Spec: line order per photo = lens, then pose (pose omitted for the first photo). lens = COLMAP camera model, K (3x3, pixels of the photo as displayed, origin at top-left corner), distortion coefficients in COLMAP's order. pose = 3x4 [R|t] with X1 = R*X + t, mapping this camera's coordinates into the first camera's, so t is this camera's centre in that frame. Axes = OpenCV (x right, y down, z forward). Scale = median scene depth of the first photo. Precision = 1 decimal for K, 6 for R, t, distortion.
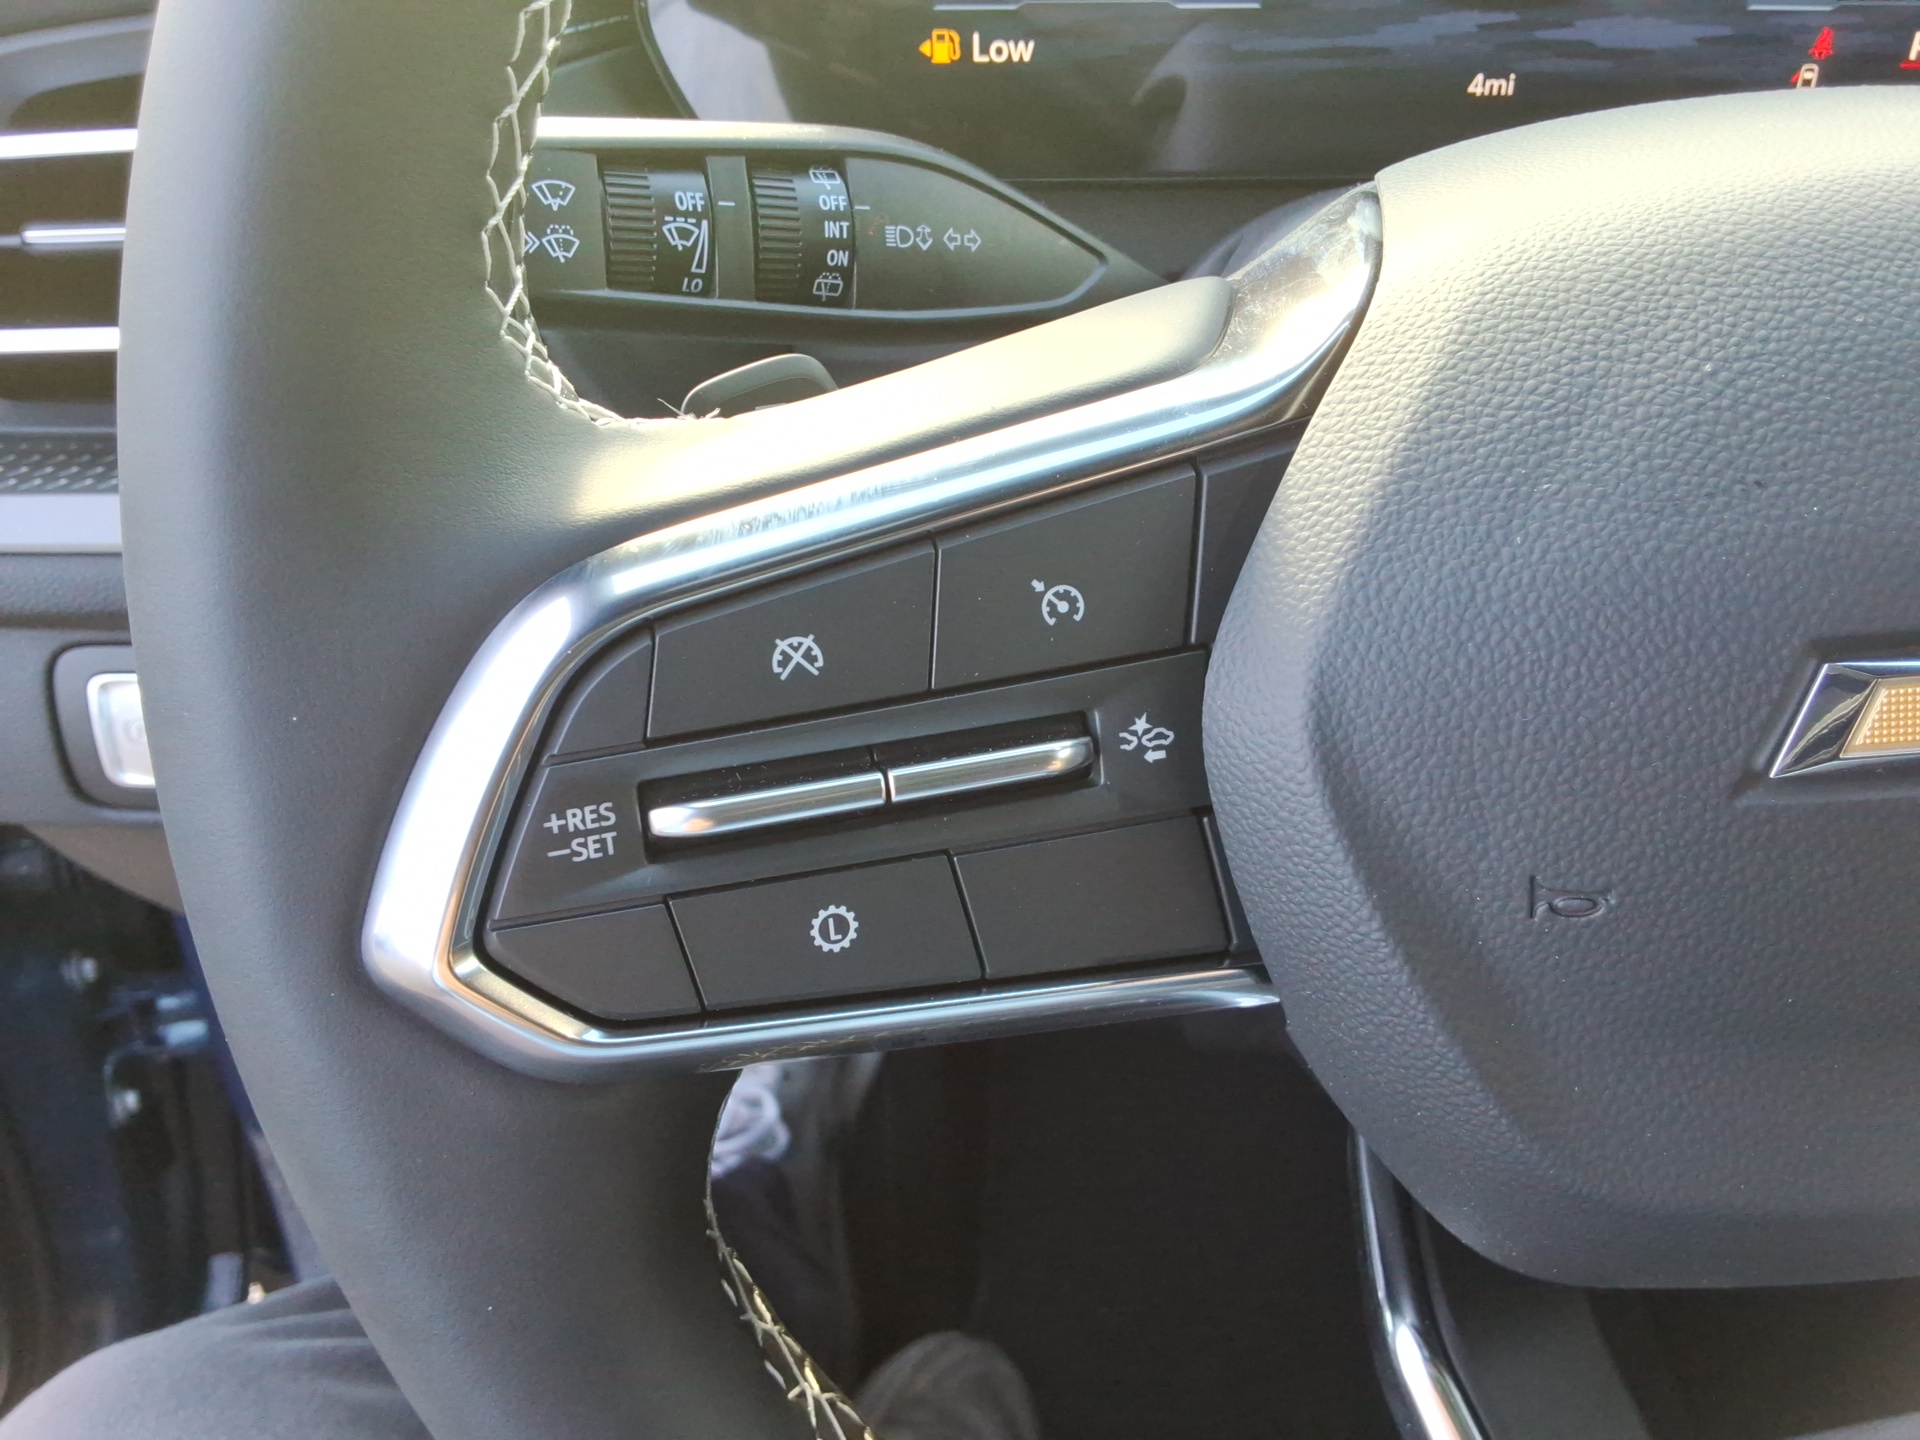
lens RADIAL K [[1528.0, 0, 976.4], [0, 1528.0, 726.2], [0, 0, 1]] dist [0.091965, -0.126056]
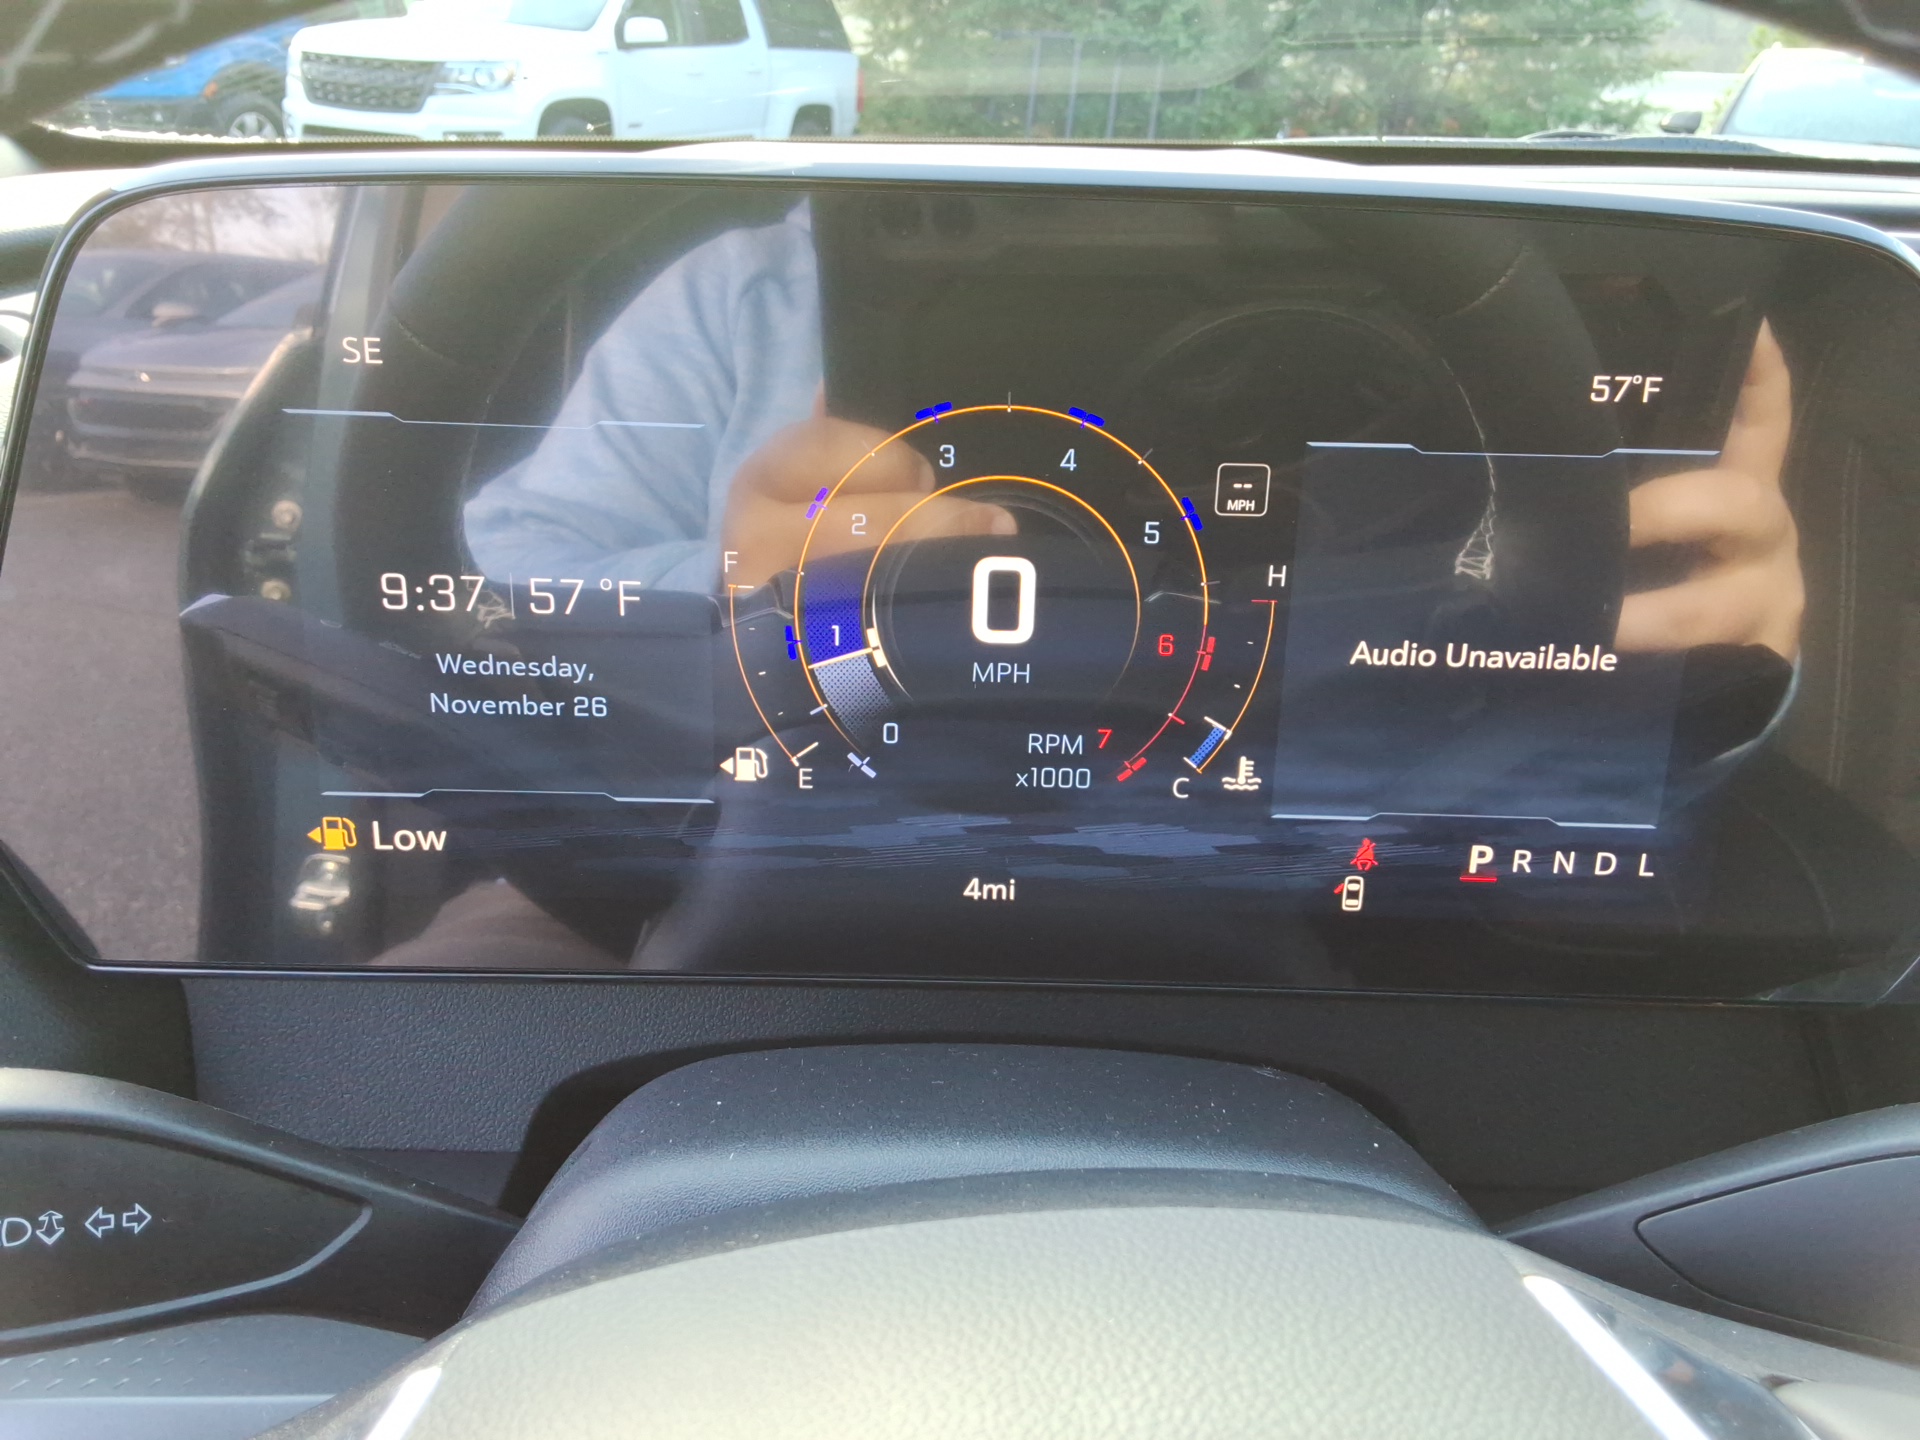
lens RADIAL K [[1528.0, 0, 975.3], [0, 1528.0, 712.8], [0, 0, 1]] dist [0.091965, -0.126056]
pose [[0.998459, 0.023605, 0.050218, 0.372763], [-0.008915, 0.961493, -0.274685, -0.365840], [-0.054769, 0.273814, 0.960222, 0.211074]]
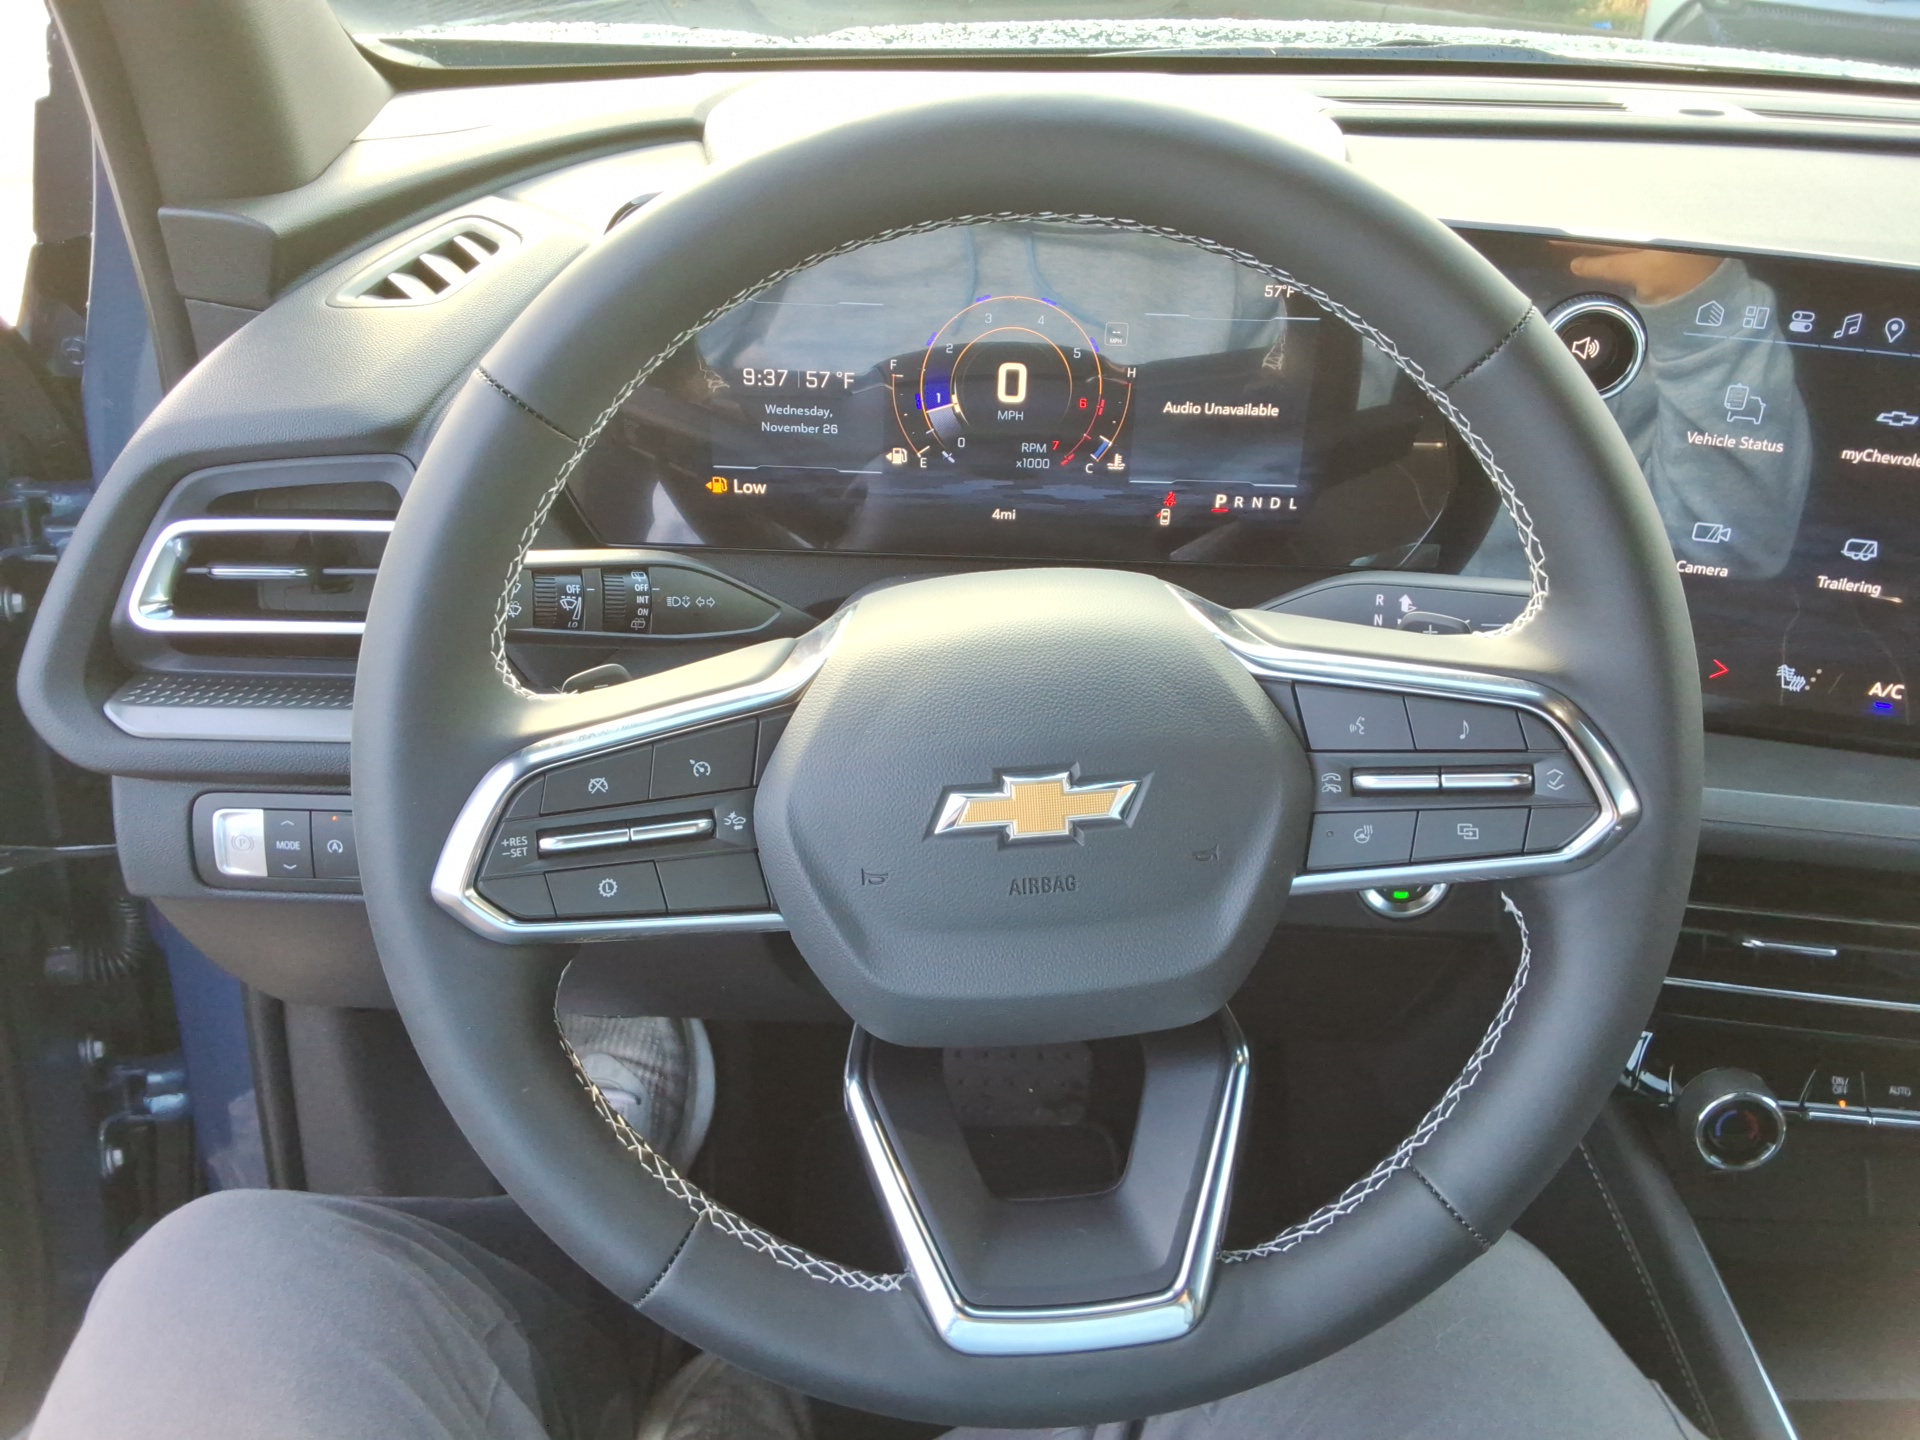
lens RADIAL K [[1528.0, 0, 973.1], [0, 1528.0, 711.8], [0, 0, 1]] dist [0.091965, -0.126056]
pose [[0.997977, 0.021986, 0.059653, 0.247306], [-0.013767, 0.990771, -0.134843, 0.119045], [-0.062067, 0.133749, 0.989070, -1.140259]]
